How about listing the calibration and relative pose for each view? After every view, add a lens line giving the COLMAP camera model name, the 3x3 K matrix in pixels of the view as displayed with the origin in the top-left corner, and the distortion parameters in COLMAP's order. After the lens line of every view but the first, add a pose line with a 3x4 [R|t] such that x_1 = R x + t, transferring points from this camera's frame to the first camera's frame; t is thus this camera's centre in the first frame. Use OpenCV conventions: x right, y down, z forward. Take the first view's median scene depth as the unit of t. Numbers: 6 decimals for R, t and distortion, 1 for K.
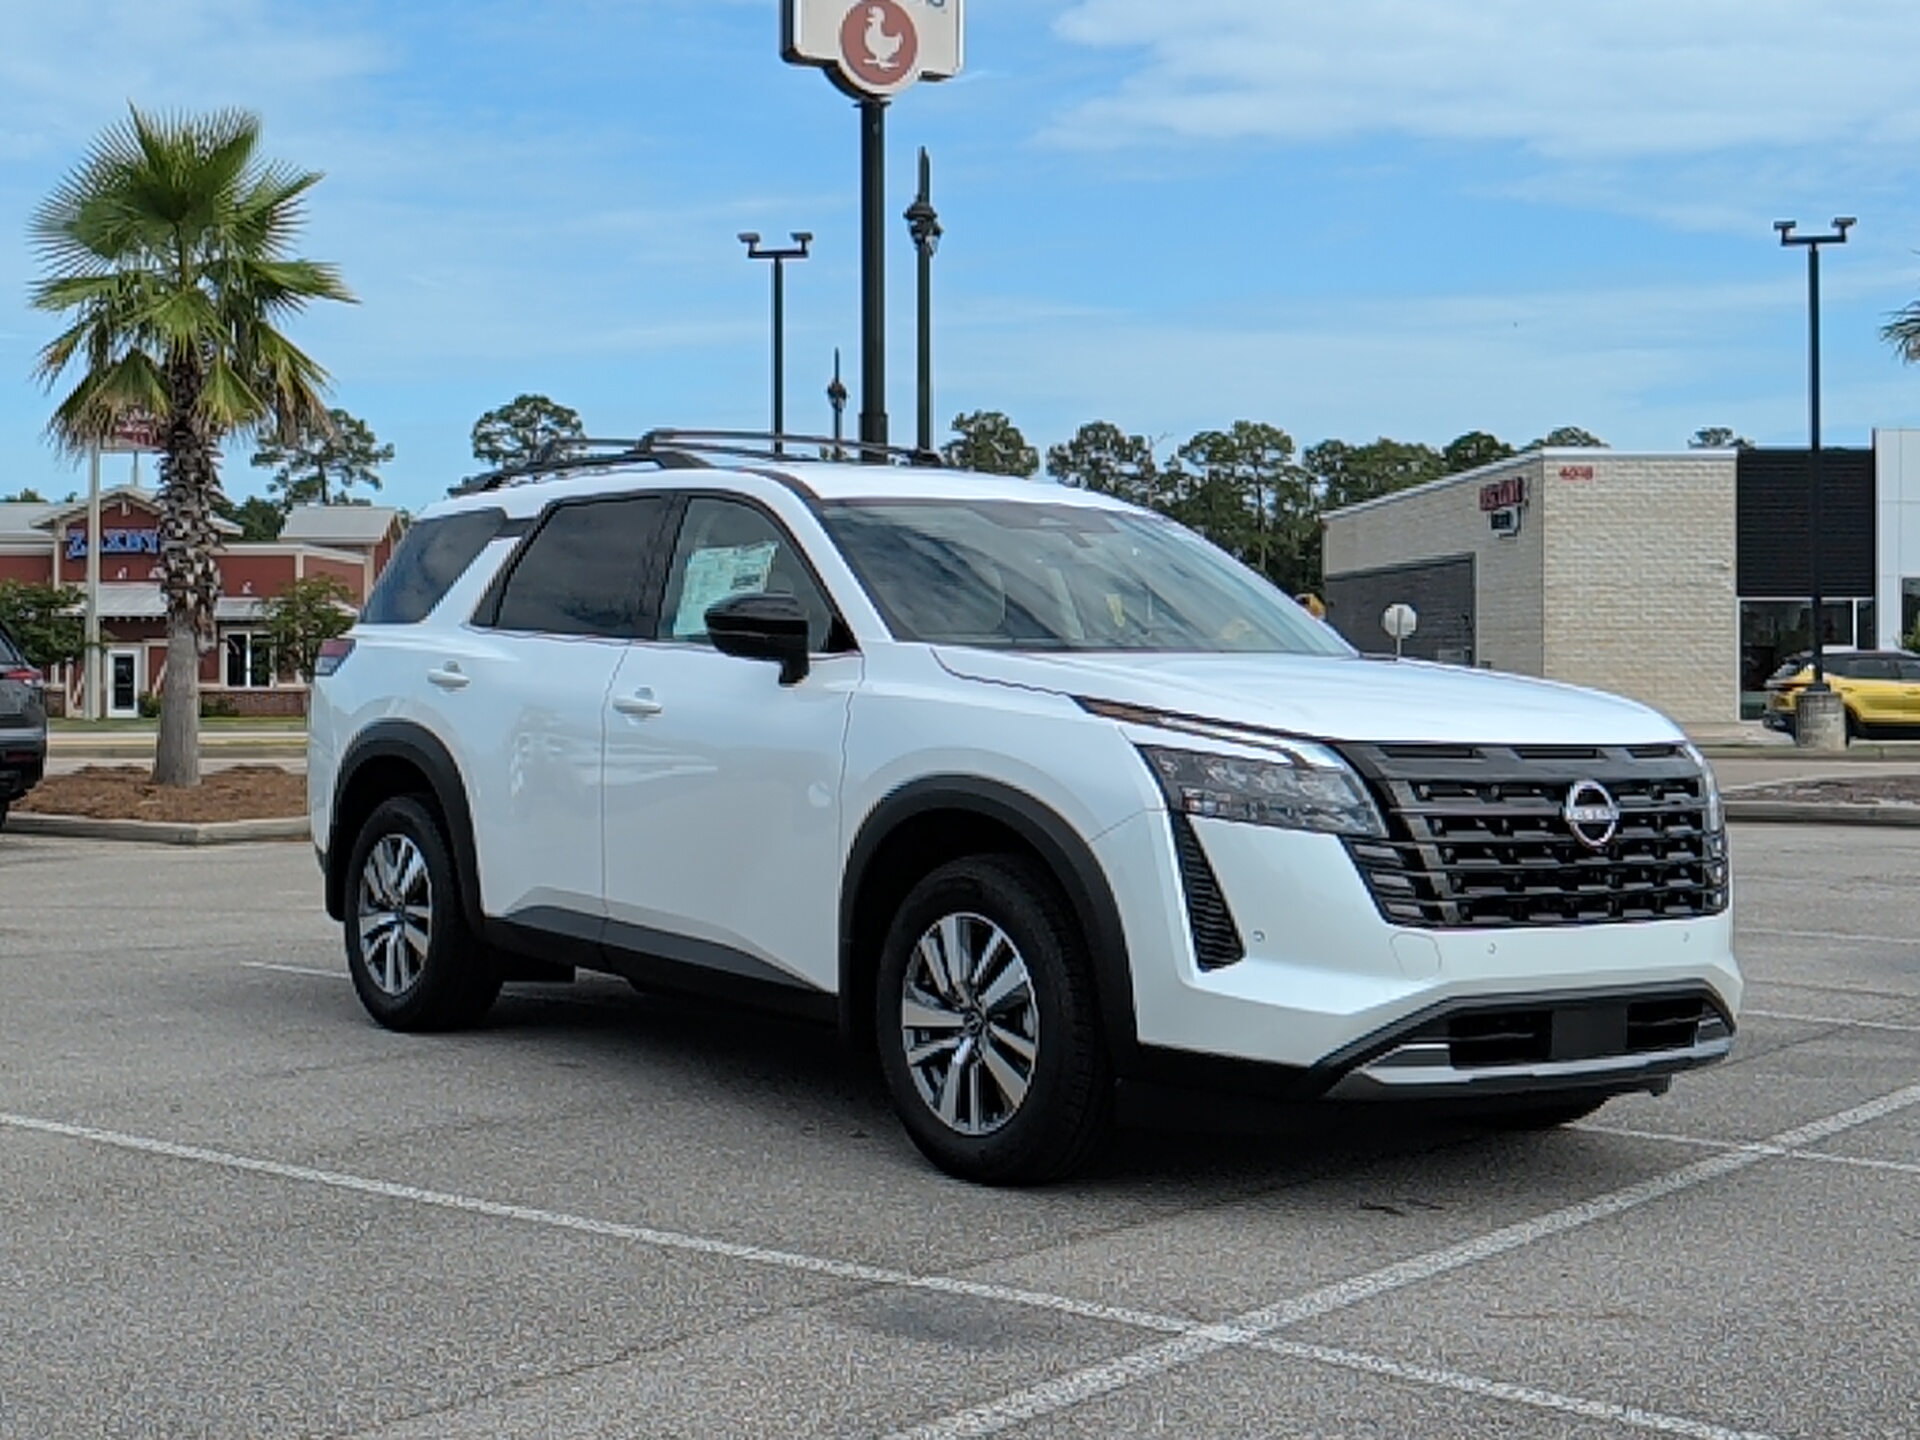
lens RADIAL K [[2788.9, 0, 829.6], [0, 2788.9, 614.5], [0, 0, 1]] dist [0.093777, 0.004523]
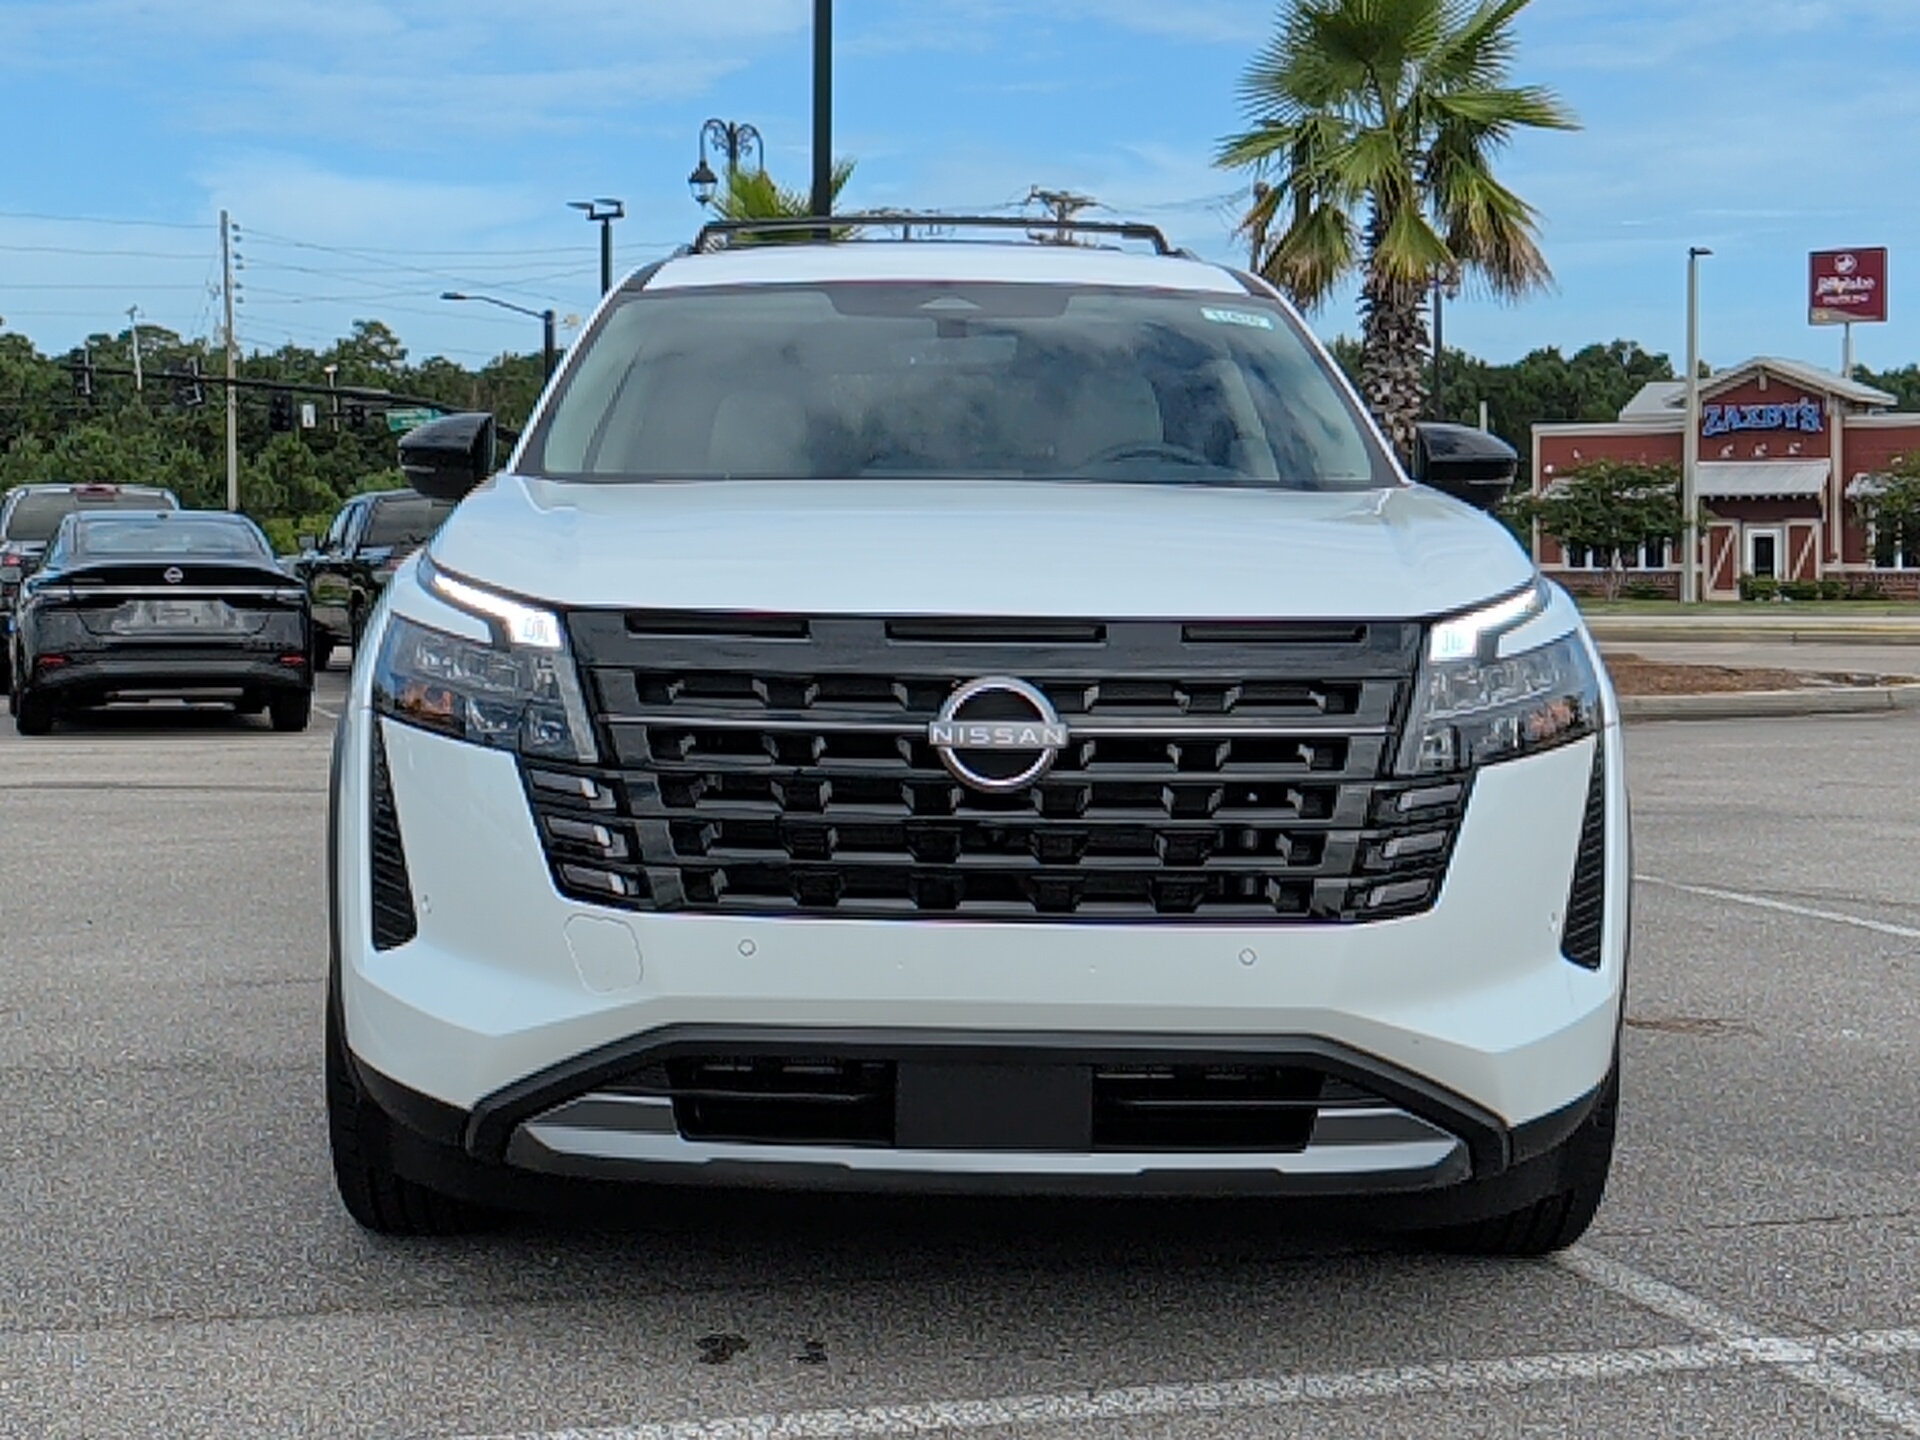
lens RADIAL K [[2788.9, 0, 829.6], [0, 2788.9, 614.5], [0, 0, 1]] dist [0.093777, 0.004523]
pose [[0.822363, 0.010193, -0.568871, 0.153041], [0.013338, 0.999219, 0.037185, 0.006305], [0.568806, -0.038168, 0.821586, 0.133460]]
